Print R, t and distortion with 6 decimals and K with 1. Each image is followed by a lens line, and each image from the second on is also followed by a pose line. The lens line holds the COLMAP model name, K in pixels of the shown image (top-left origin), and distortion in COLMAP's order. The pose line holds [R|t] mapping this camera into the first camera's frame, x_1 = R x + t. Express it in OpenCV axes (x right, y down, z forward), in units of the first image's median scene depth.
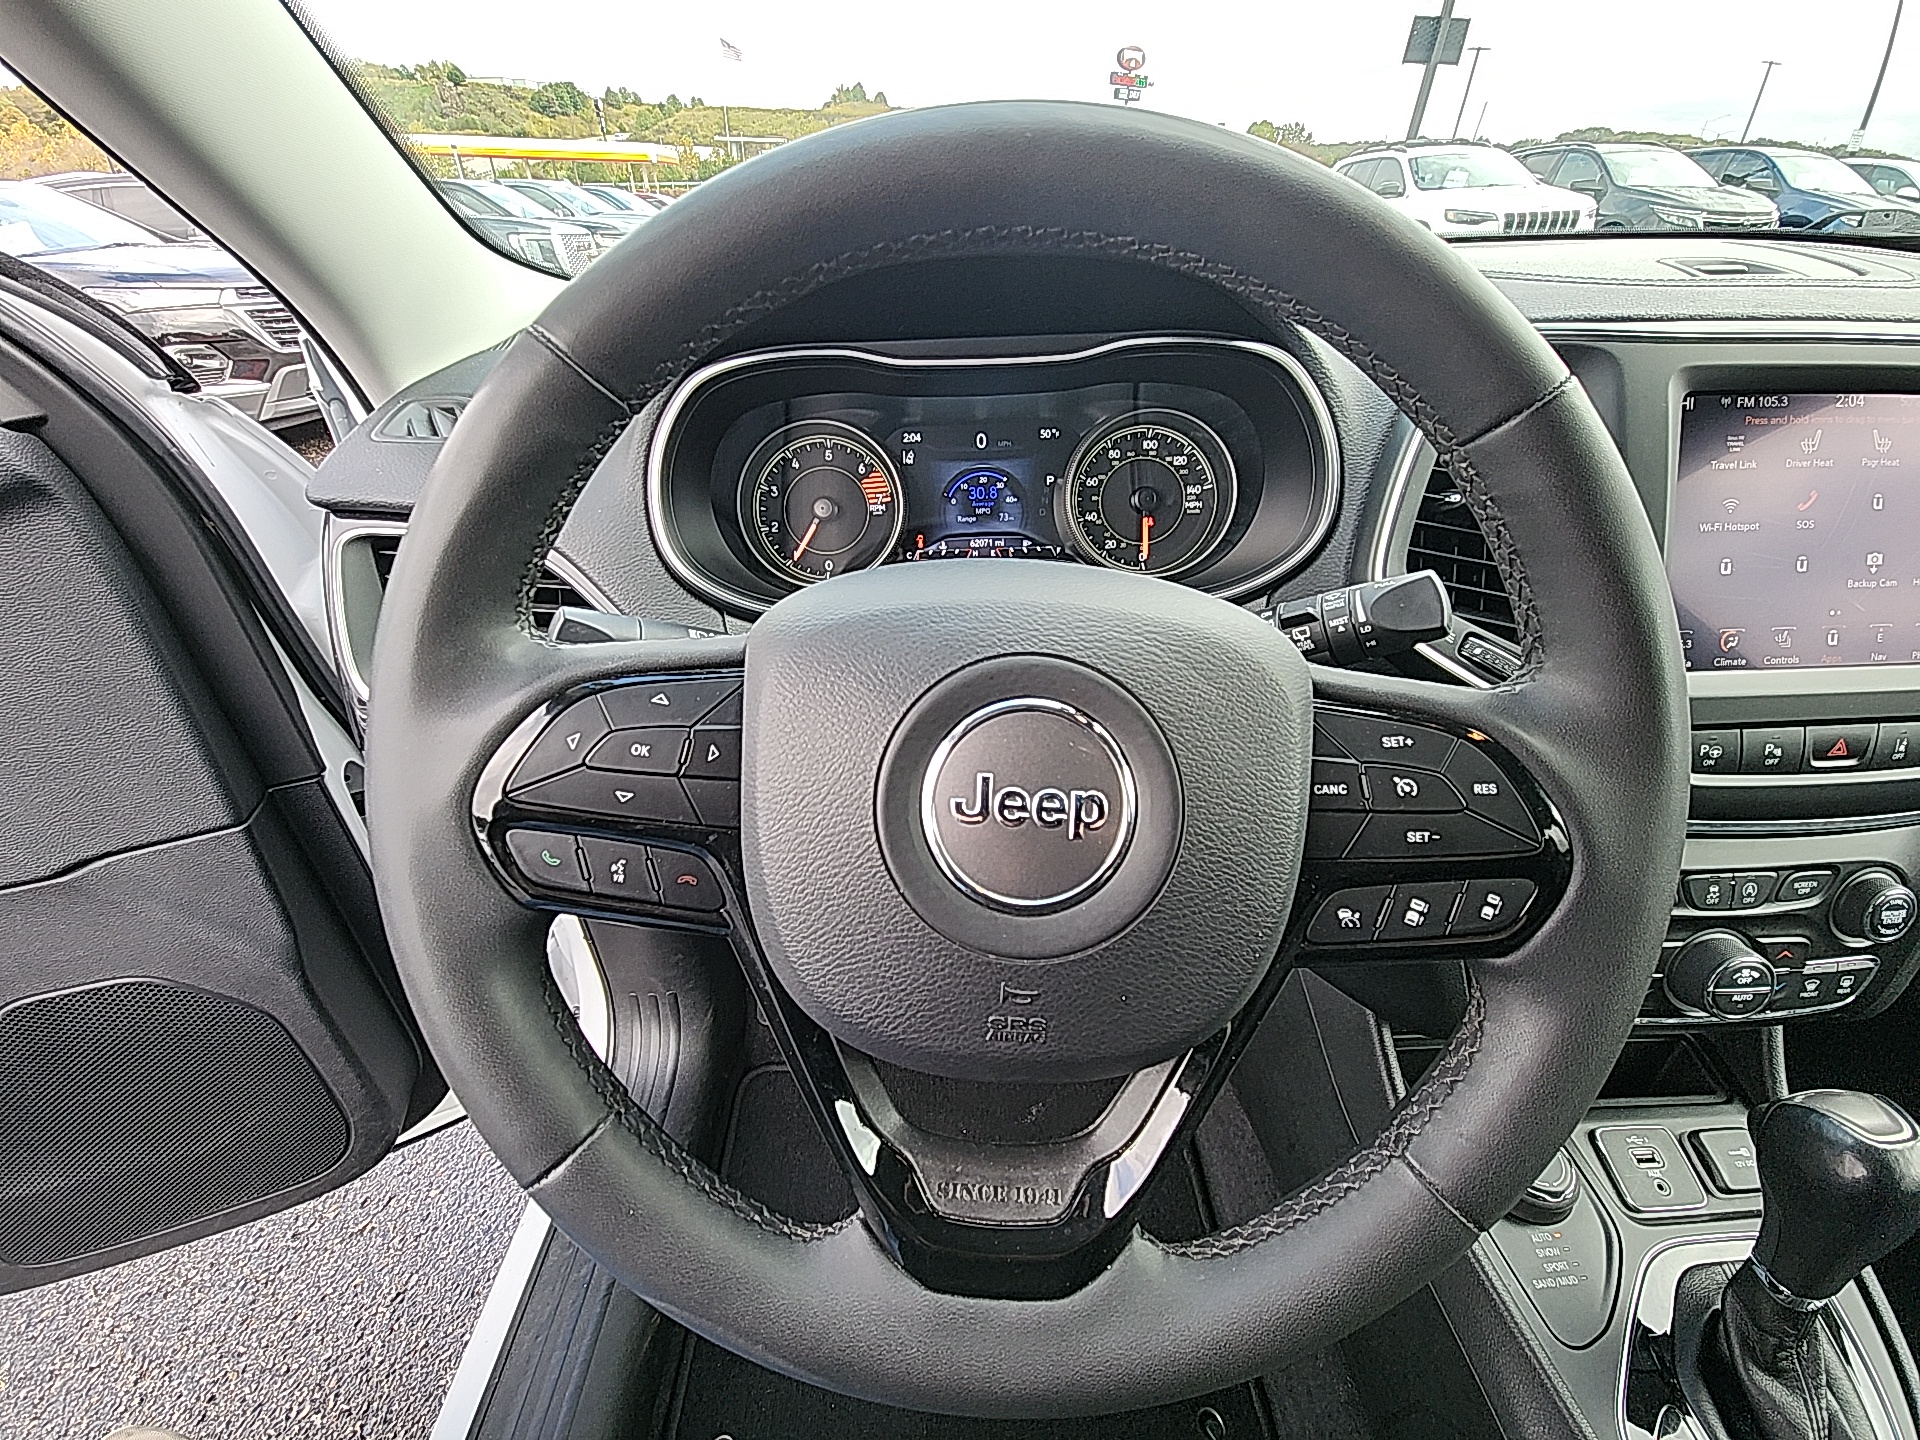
lens RADIAL K [[774.3, 0, 948.4], [0, 774.3, 713.6], [0, 0, 1]] dist [0.029779, -0.019234]
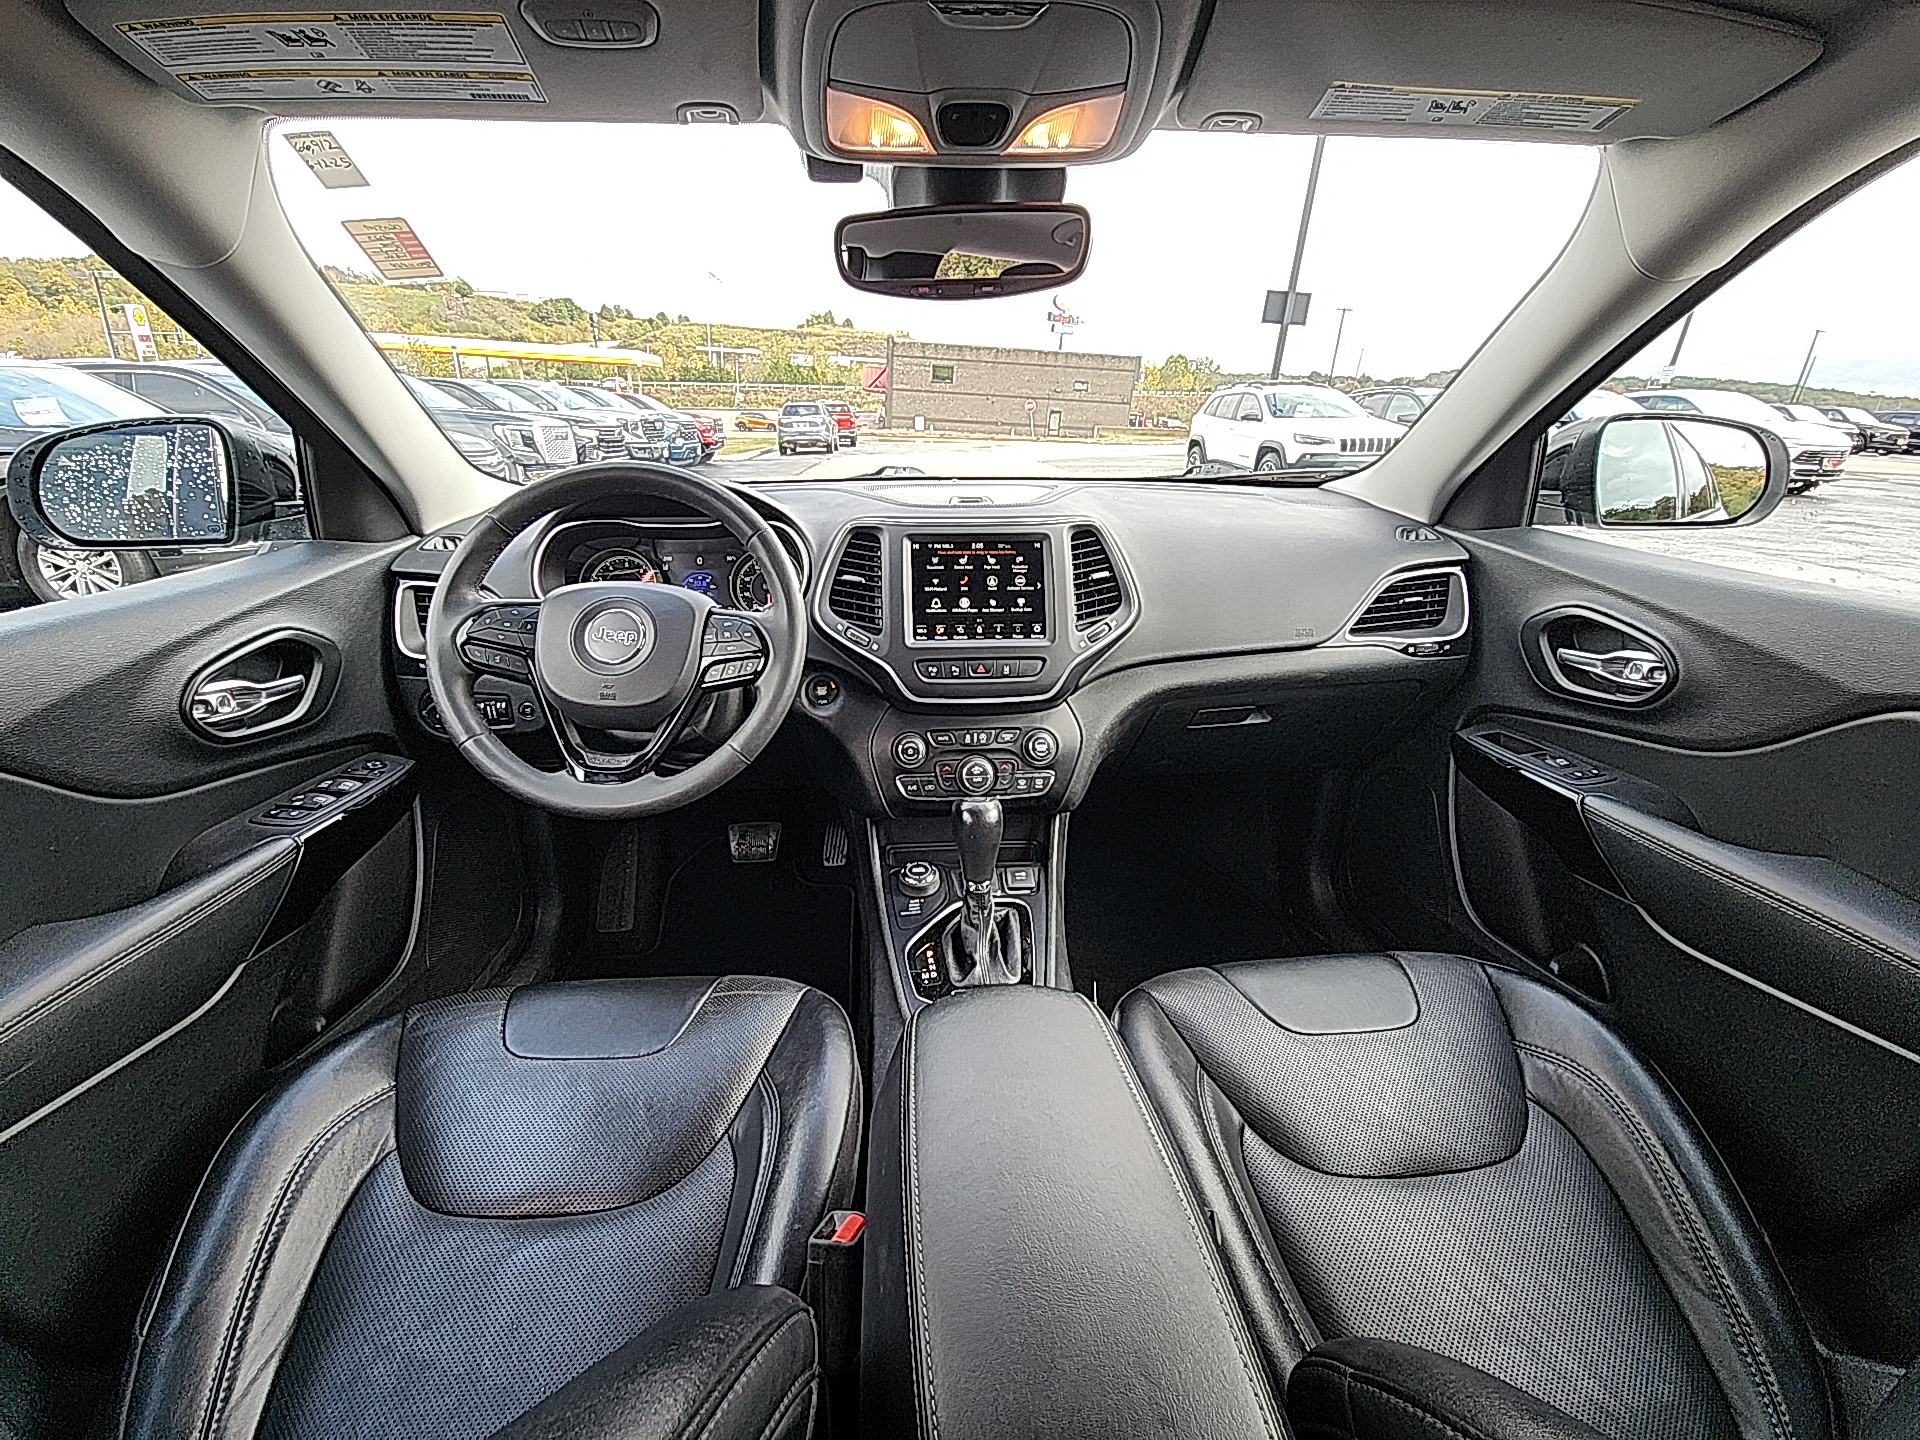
lens RADIAL K [[786.4, 0, 951.6], [0, 786.4, 714.3], [0, 0, 1]] dist [0.000255, -0.001130]
pose [[0.998178, 0.013389, 0.058837, 0.640908], [-0.001020, 0.978678, -0.205400, 0.539349], [-0.060332, 0.204966, 0.976908, -1.145048]]
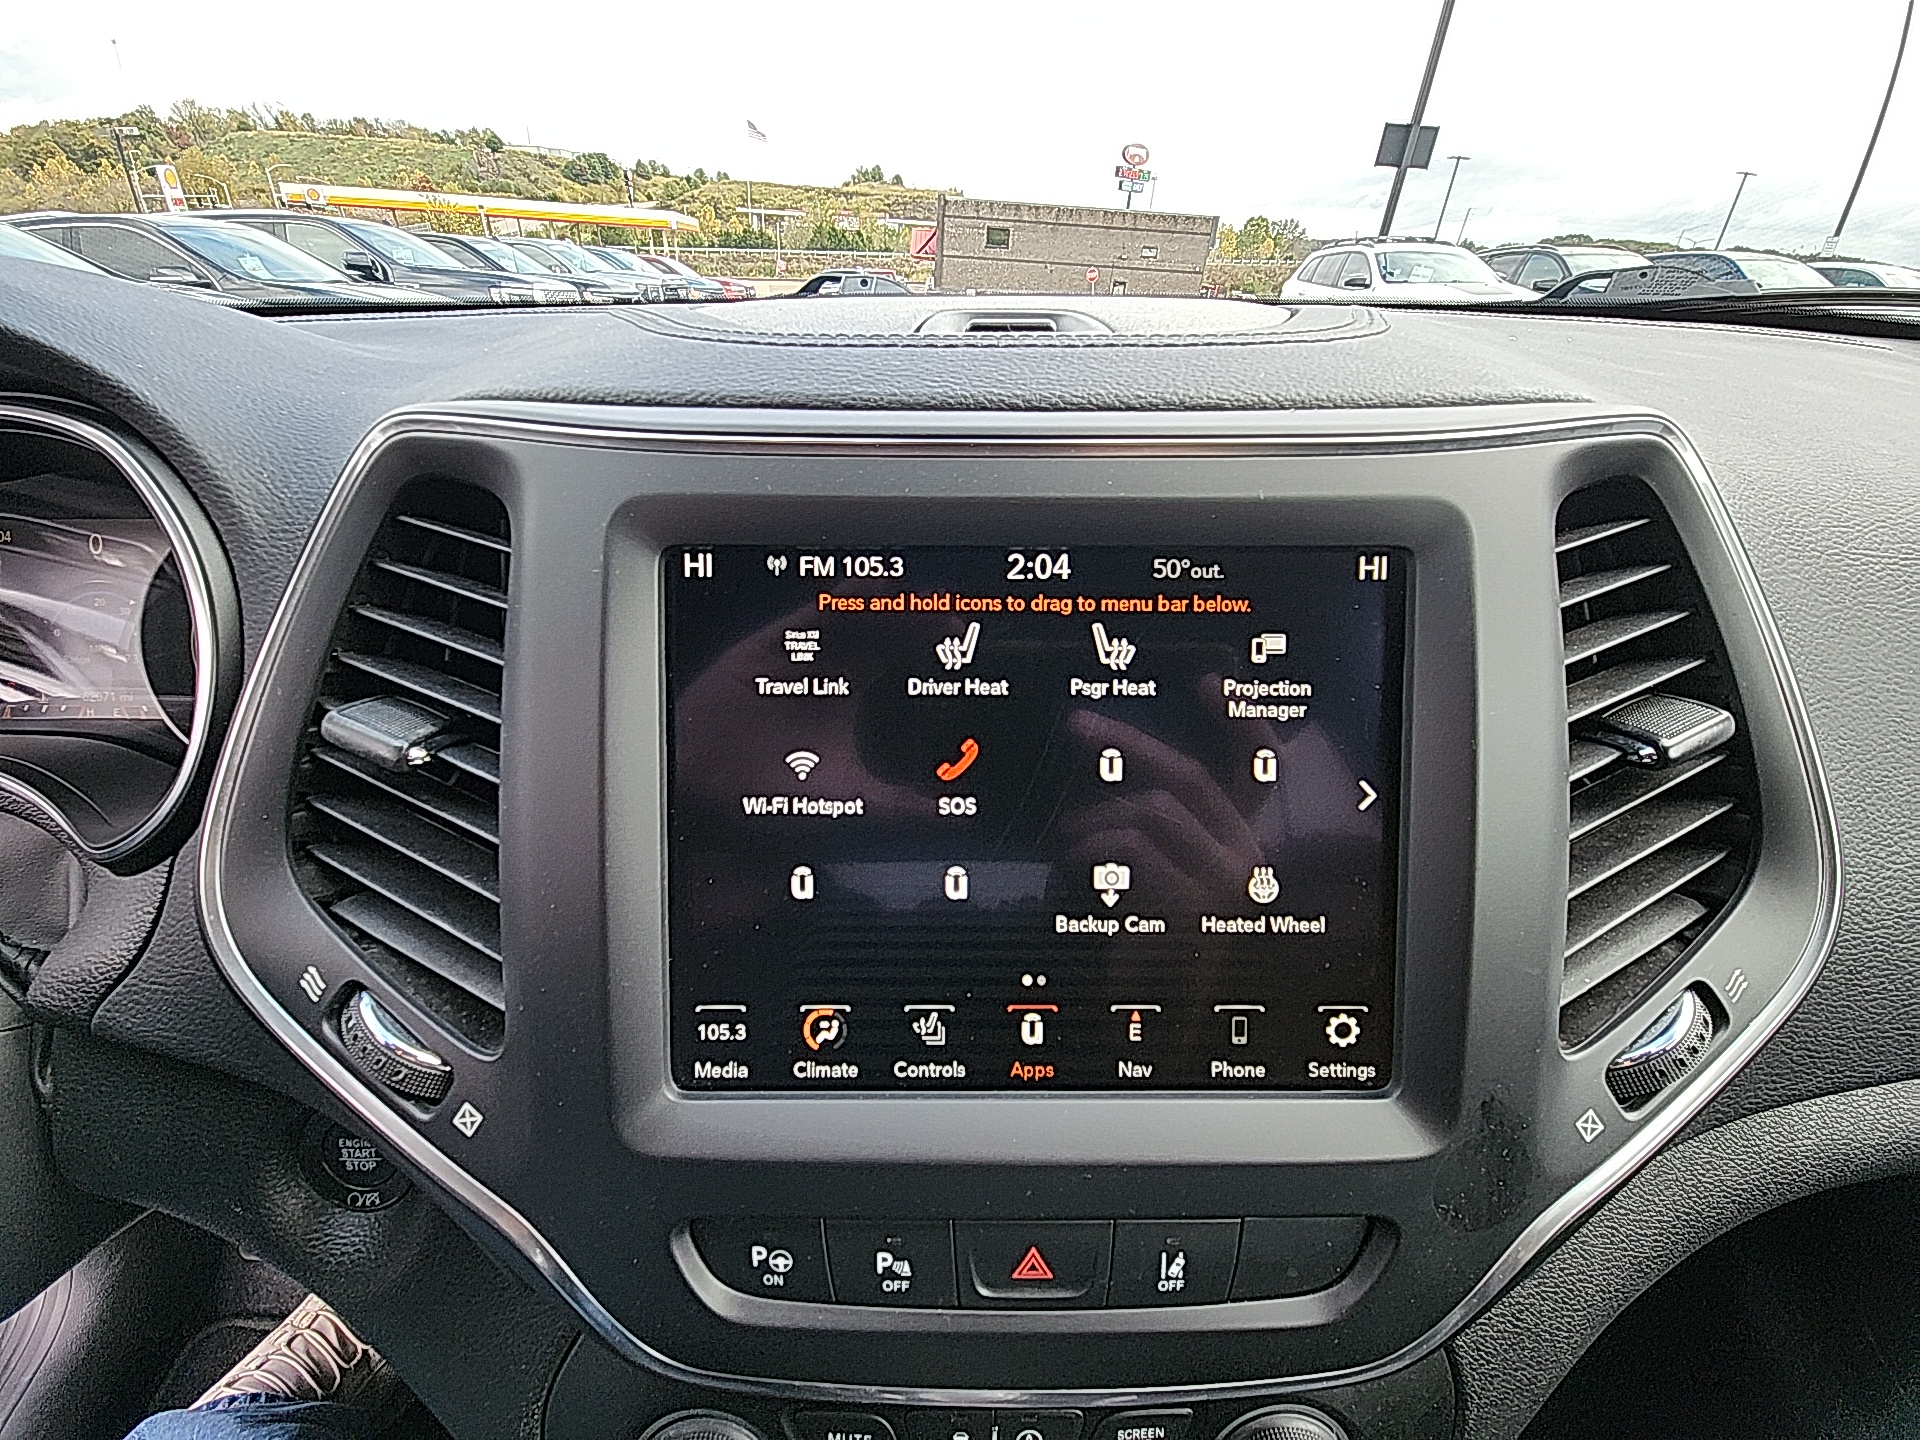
lens RADIAL K [[784.3, 0, 950.4], [0, 784.3, 709.3], [0, 0, 1]] dist [0.016301, -0.013414]
pose [[0.999268, 0.037687, 0.006548, 0.776940], [-0.037068, 0.996310, -0.077414, -0.189441], [-0.009442, 0.077115, 0.996978, 0.348525]]
